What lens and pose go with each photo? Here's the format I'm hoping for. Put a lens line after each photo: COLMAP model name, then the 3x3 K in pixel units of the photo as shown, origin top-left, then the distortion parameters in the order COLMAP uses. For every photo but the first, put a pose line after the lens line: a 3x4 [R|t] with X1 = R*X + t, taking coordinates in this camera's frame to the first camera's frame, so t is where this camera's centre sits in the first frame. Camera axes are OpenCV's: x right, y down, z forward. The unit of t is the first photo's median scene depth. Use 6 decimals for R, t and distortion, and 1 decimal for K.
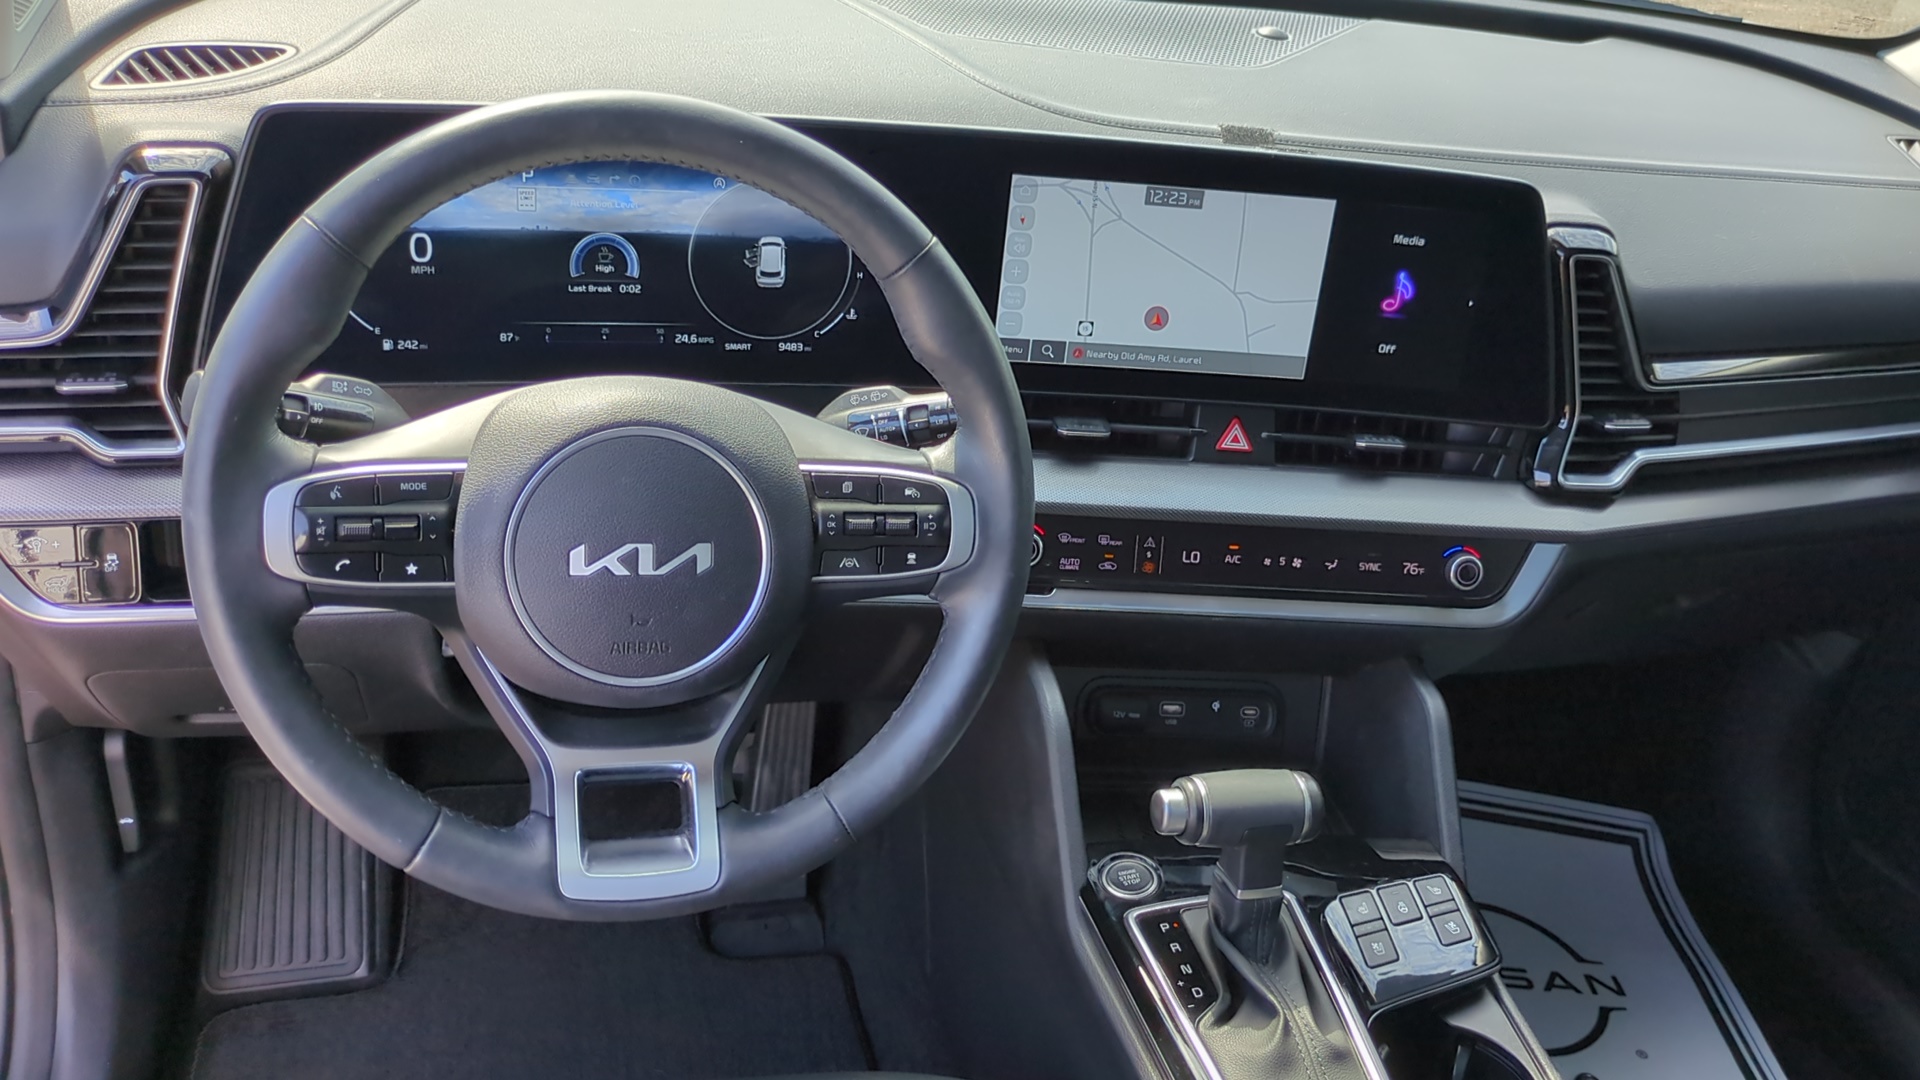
lens RADIAL K [[1622.4, 0, 971.6], [0, 1622.4, 533.4], [0, 0, 1]] dist [0.070311, -0.120506]
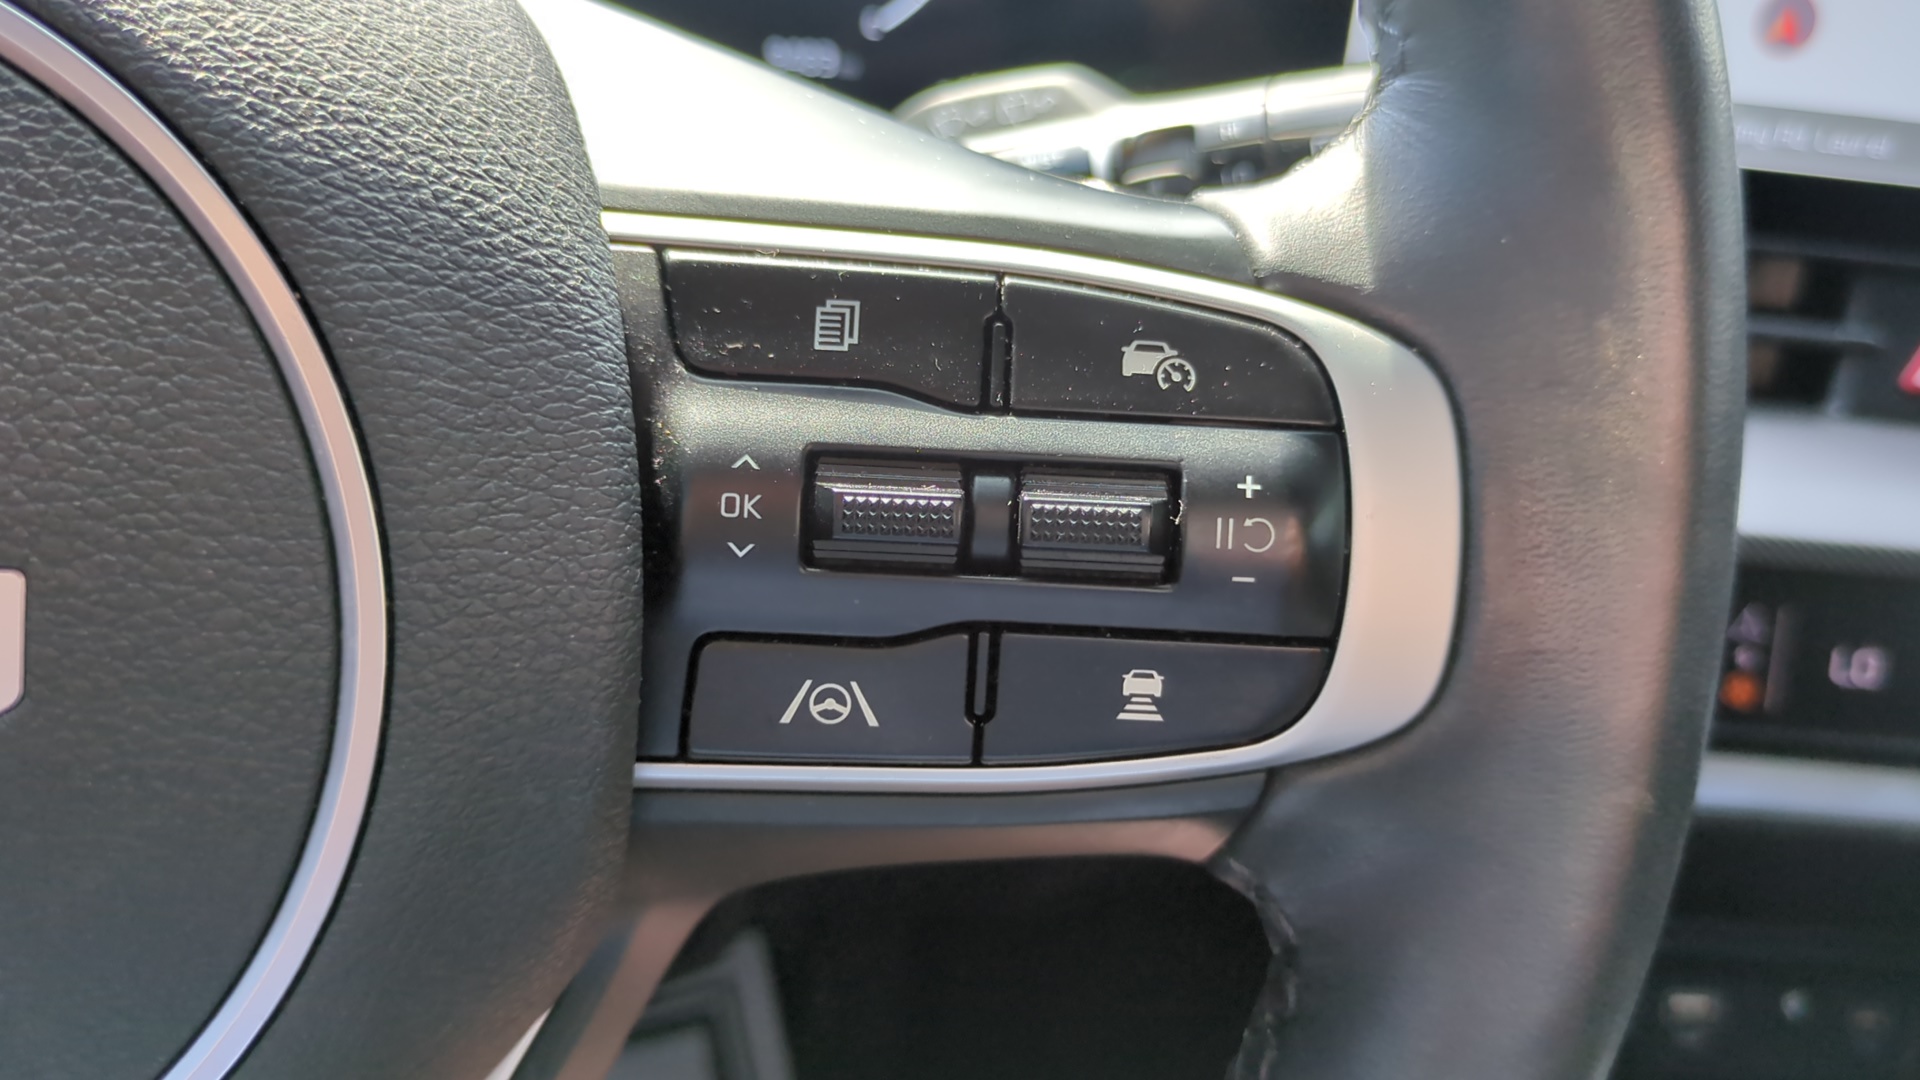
lens RADIAL K [[1609.1, 0, 964.9], [0, 1609.1, 529.5], [0, 0, 1]] dist [0.022952, -0.076641]
pose [[0.993495, 0.036097, -0.107999, -0.030334], [-0.039355, 0.998827, -0.028196, 0.001363], [0.106854, 0.032263, 0.993751, 0.637358]]
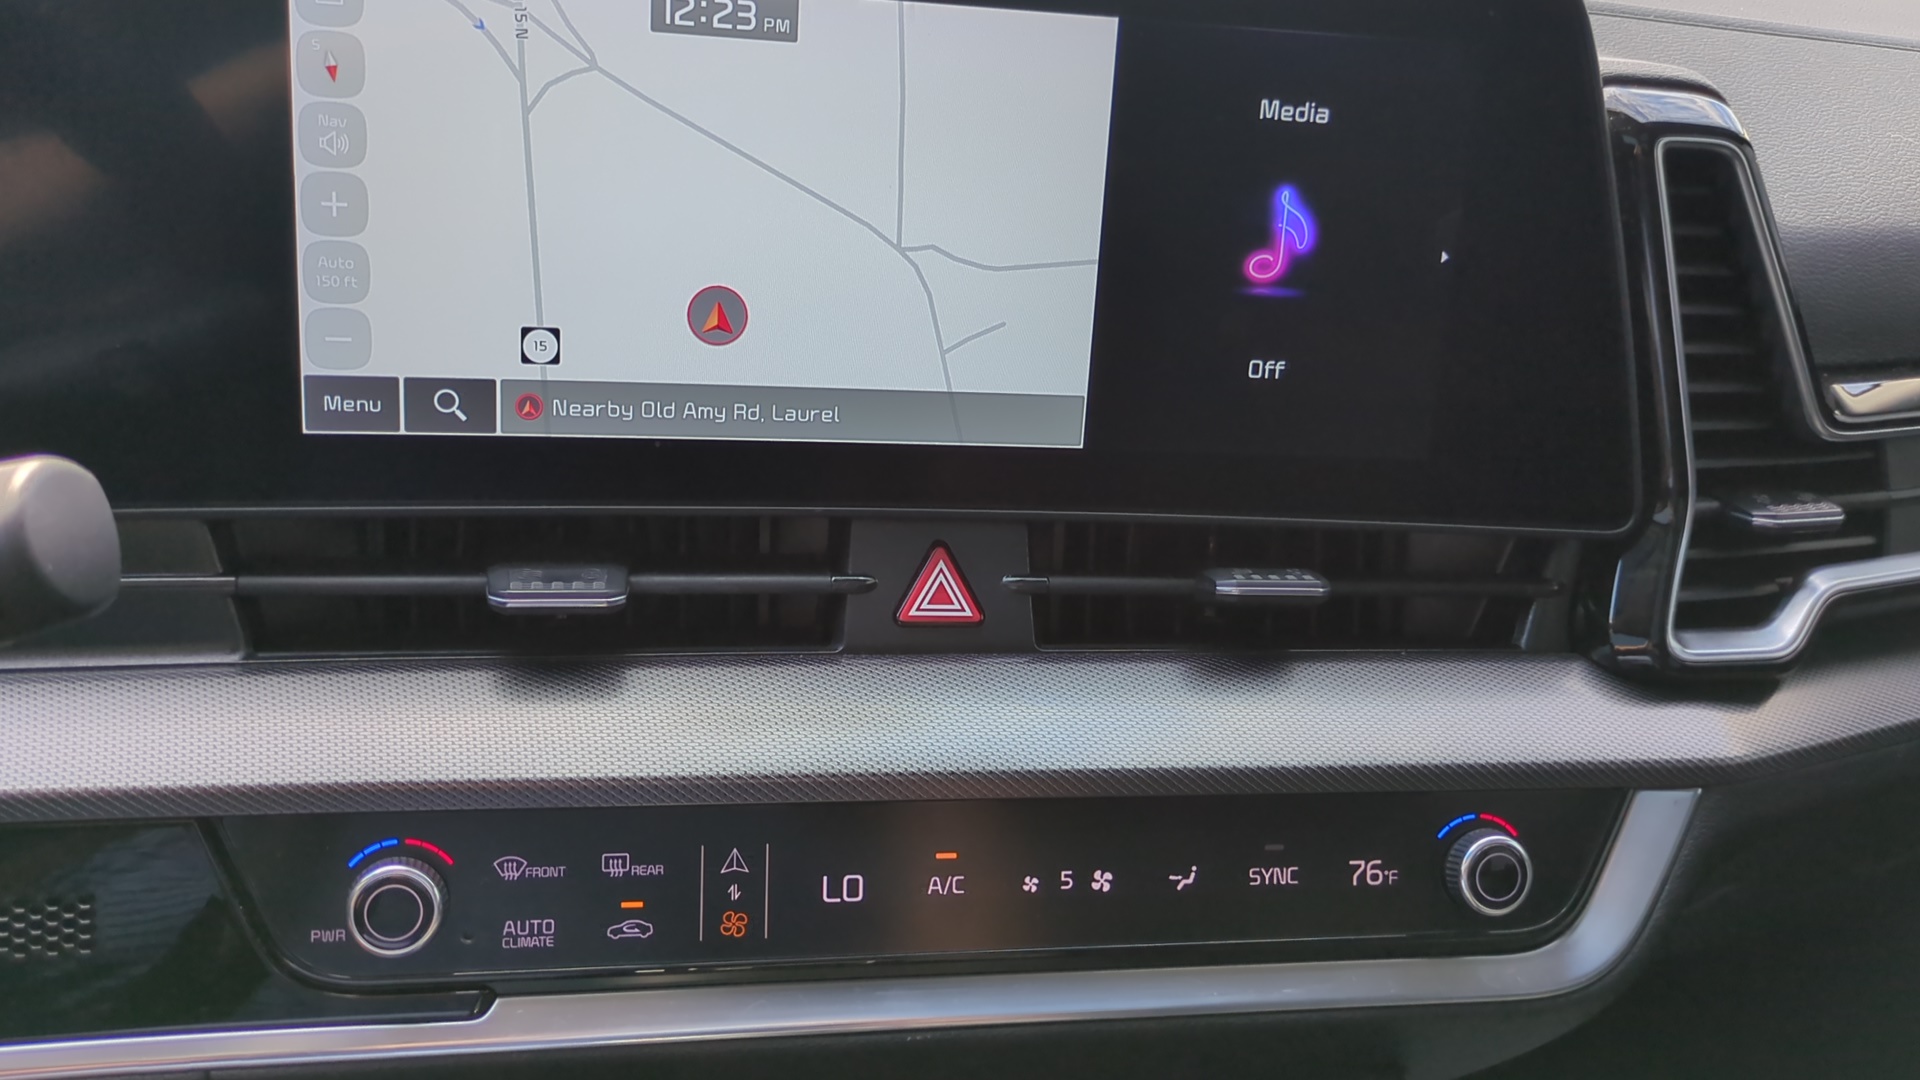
lens RADIAL K [[1618.7, 0, 963.3], [0, 1618.7, 532.1], [0, 0, 1]] dist [0.048377, -0.080033]
pose [[0.996160, -0.057854, 0.065713, 0.150086], [0.065455, 0.990598, -0.120128, -0.024178], [-0.058145, 0.123968, 0.990581, 0.609247]]
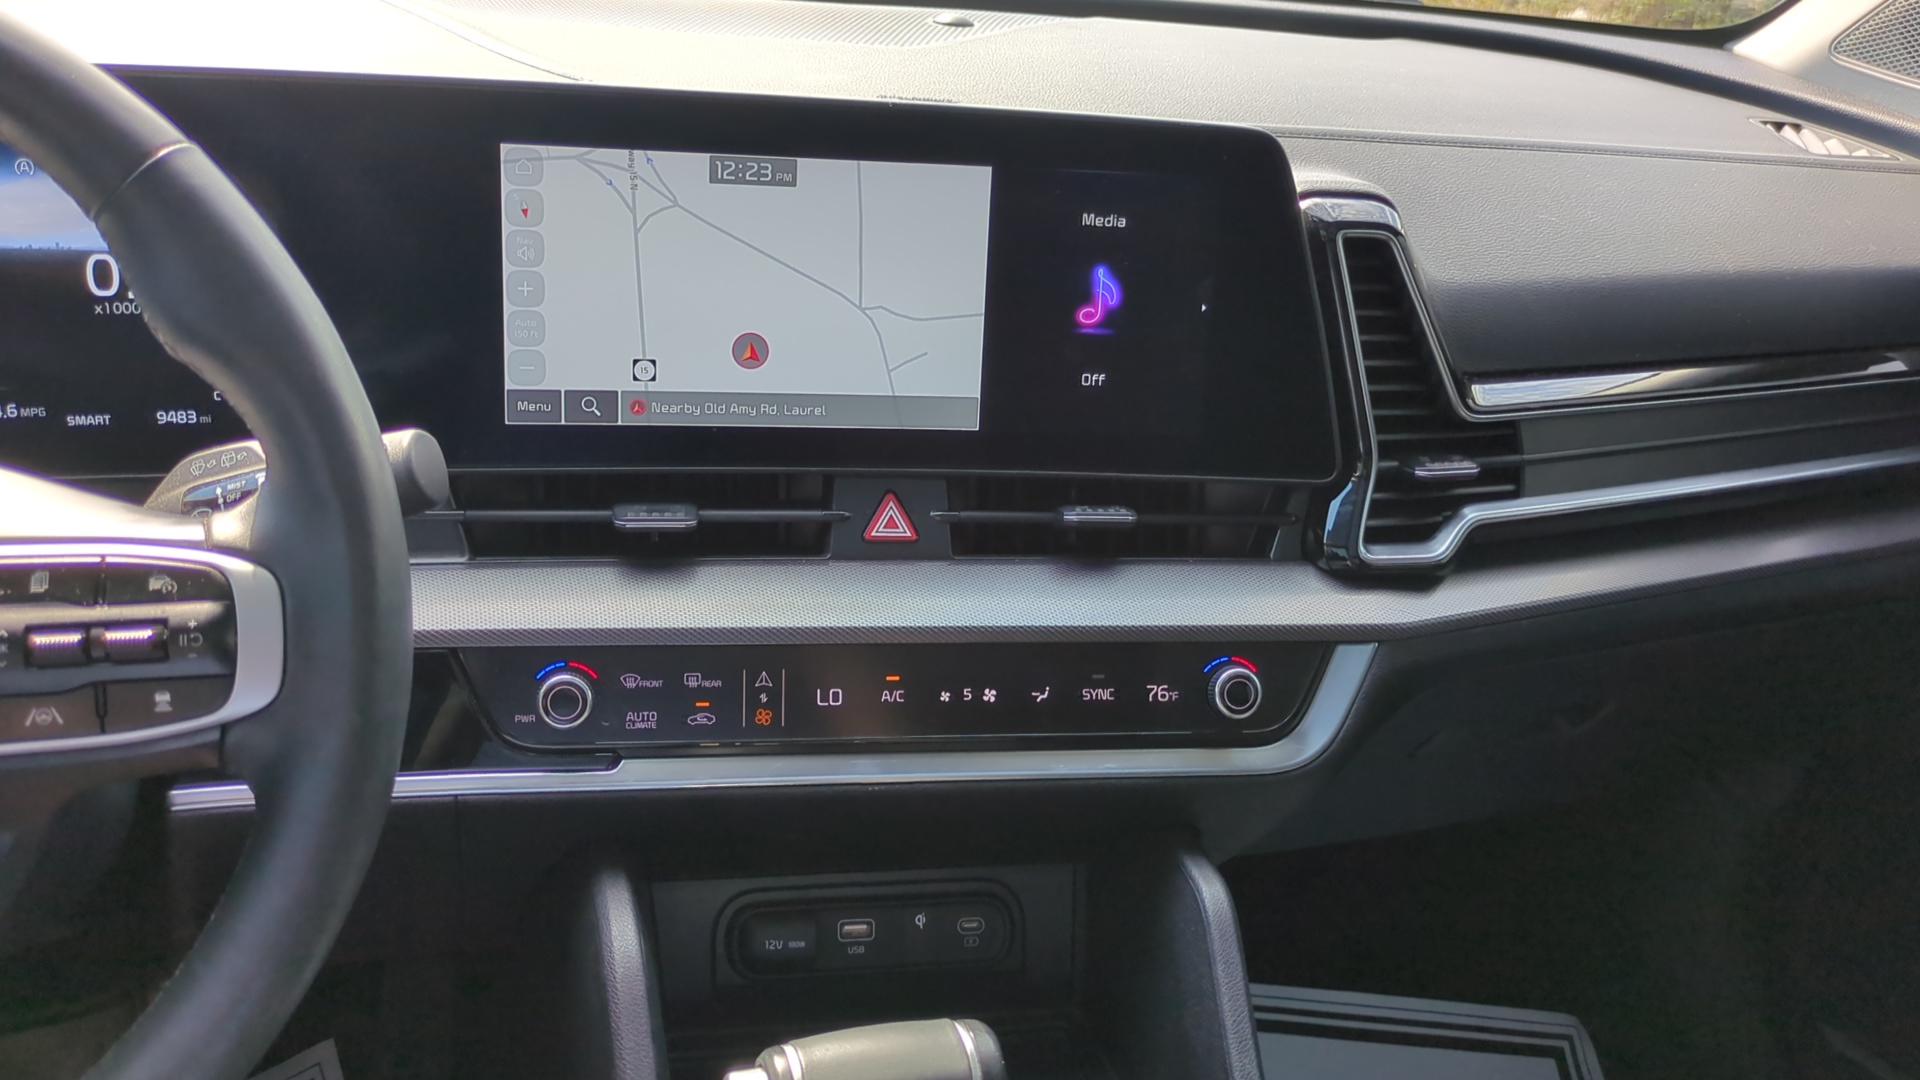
lens RADIAL K [[1618.7, 0, 963.3], [0, 1618.7, 532.1], [0, 0, 1]] dist [0.048377, -0.080033]
pose [[0.996742, -0.067350, 0.044370, 0.172556], [0.072722, 0.988397, -0.133349, 0.042156], [-0.034875, 0.136141, 0.990075, 0.340088]]
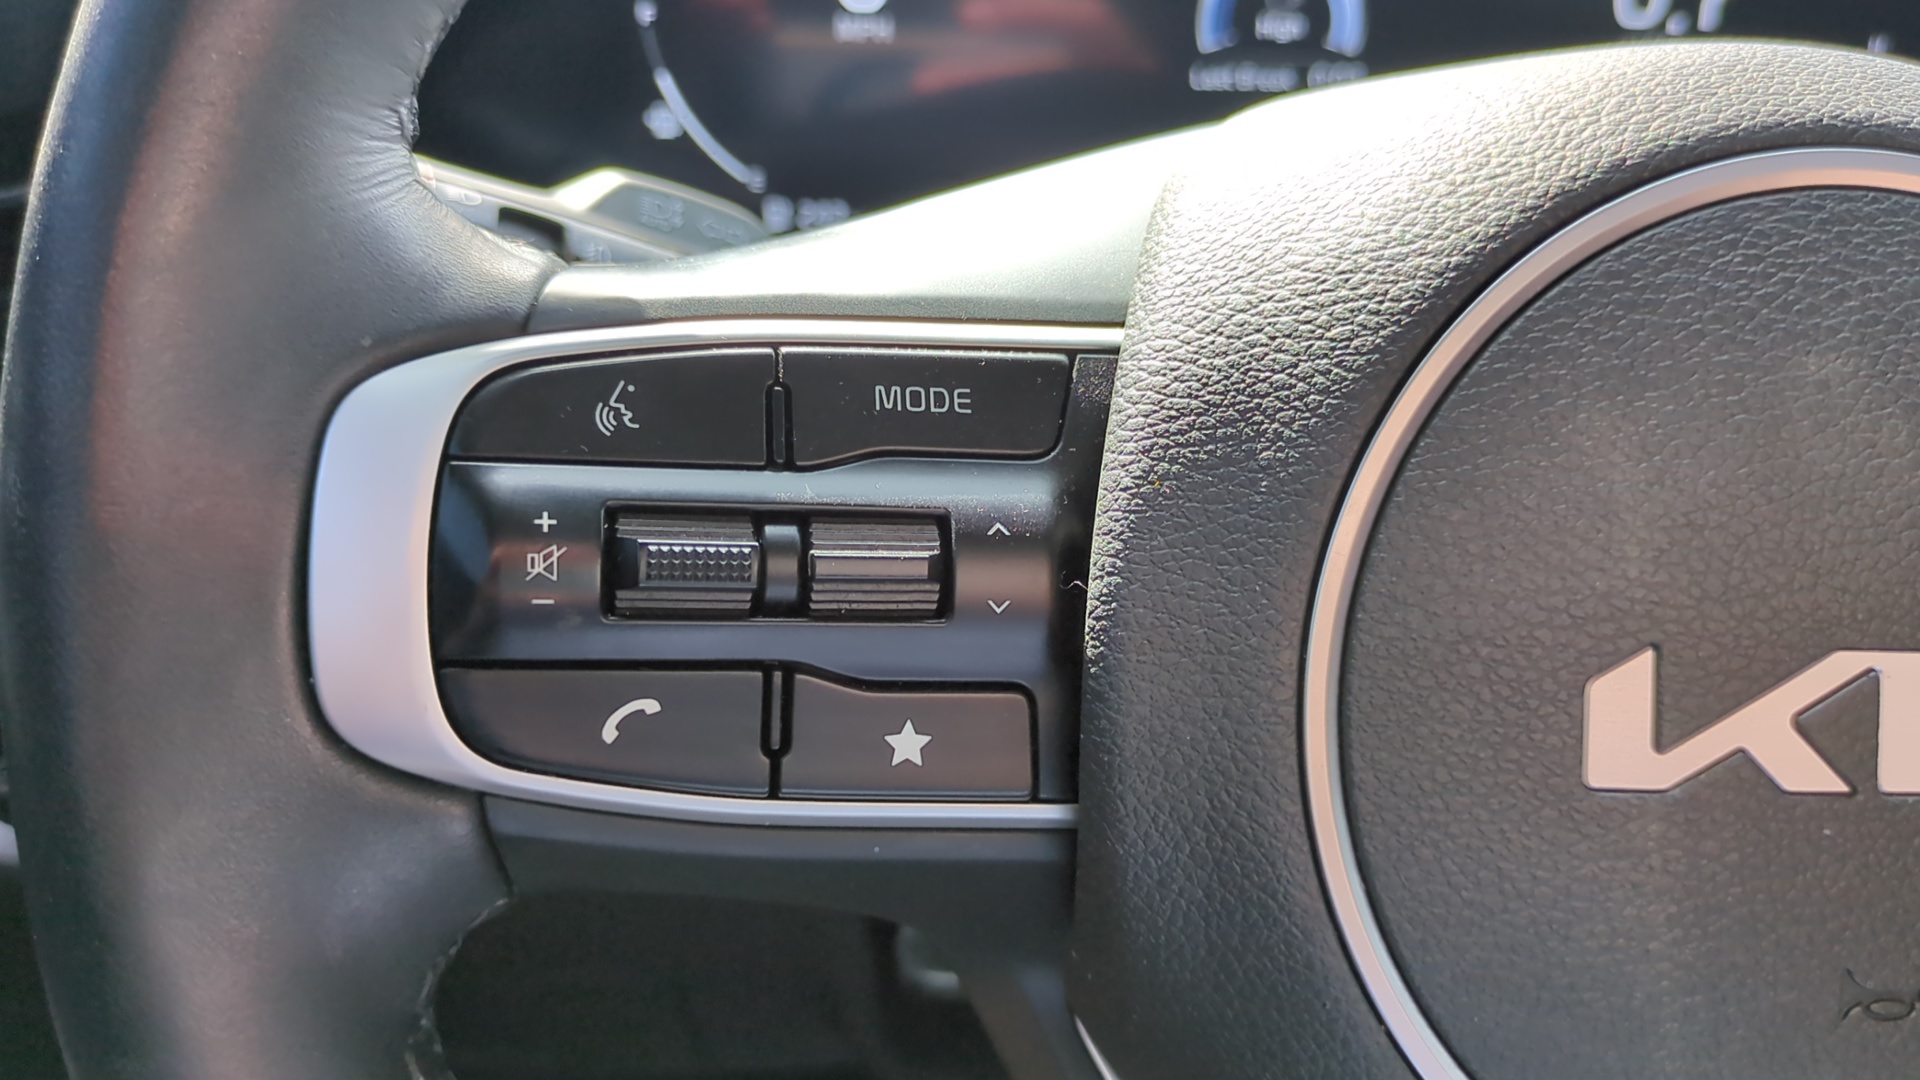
lens RADIAL K [[1638.9, 0, 960.4], [0, 1638.9, 531.7], [0, 0, 1]] dist [0.035172, -0.068040]
pose [[0.980146, -0.007500, -0.198134, -0.210696], [-0.015936, 0.993071, -0.116428, 0.013660], [0.197635, 0.117273, 0.973236, 0.560910]]
